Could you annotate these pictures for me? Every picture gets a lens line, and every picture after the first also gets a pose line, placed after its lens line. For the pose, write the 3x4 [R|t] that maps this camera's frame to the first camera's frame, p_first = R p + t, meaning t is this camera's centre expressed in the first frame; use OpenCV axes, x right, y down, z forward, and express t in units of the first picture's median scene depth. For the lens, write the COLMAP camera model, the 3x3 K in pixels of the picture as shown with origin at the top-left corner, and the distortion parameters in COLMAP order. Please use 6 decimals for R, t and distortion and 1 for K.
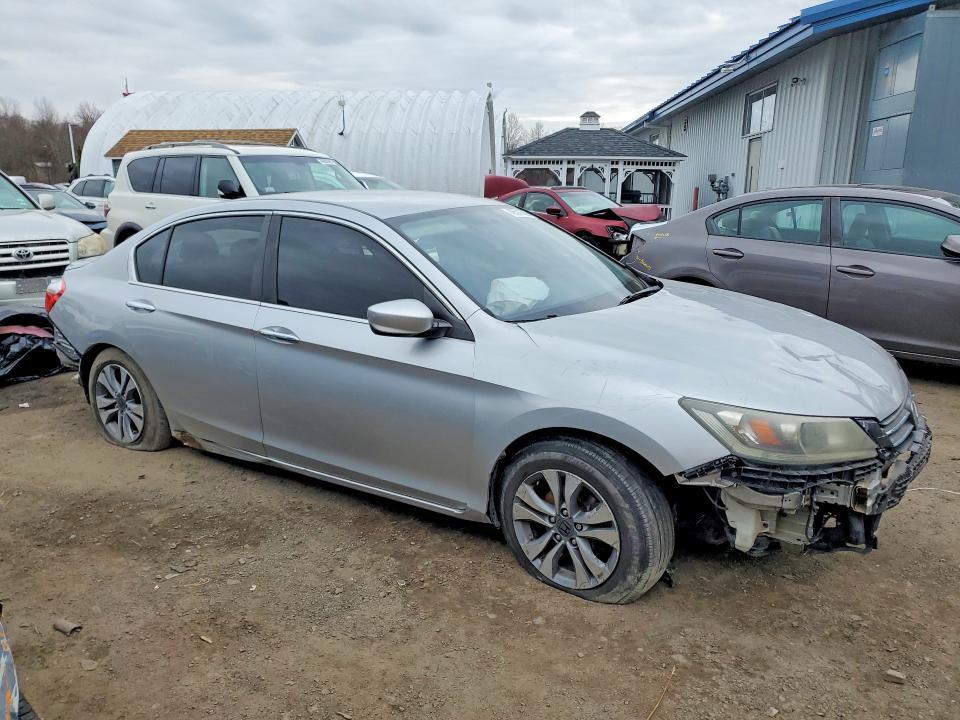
lens RADIAL K [[719.7, 0, 480.0], [0, 719.7, 360.0], [0, 0, 1]] dist [-0.002457, -0.002860]
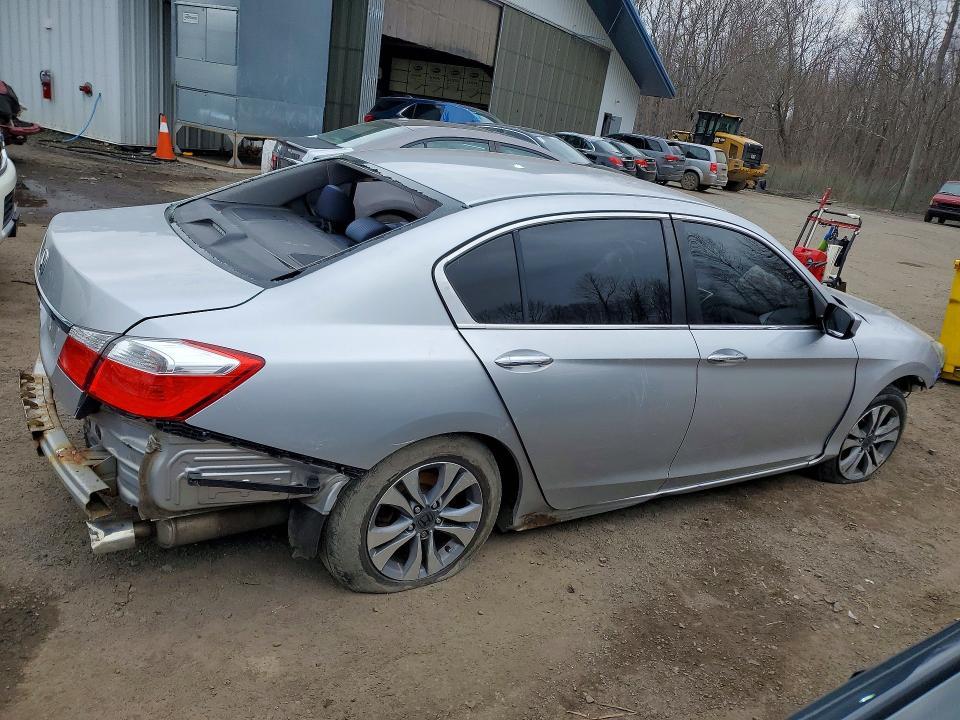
lens RADIAL K [[719.7, 0, 480.0], [0, 719.7, 360.0], [0, 0, 1]] dist [-0.002457, -0.002860]
pose [[0.450373, -0.227625, 0.863337, -1.148955], [0.067012, 0.972846, 0.221540, -0.242290], [-0.890322, -0.041922, 0.453398, 0.808853]]
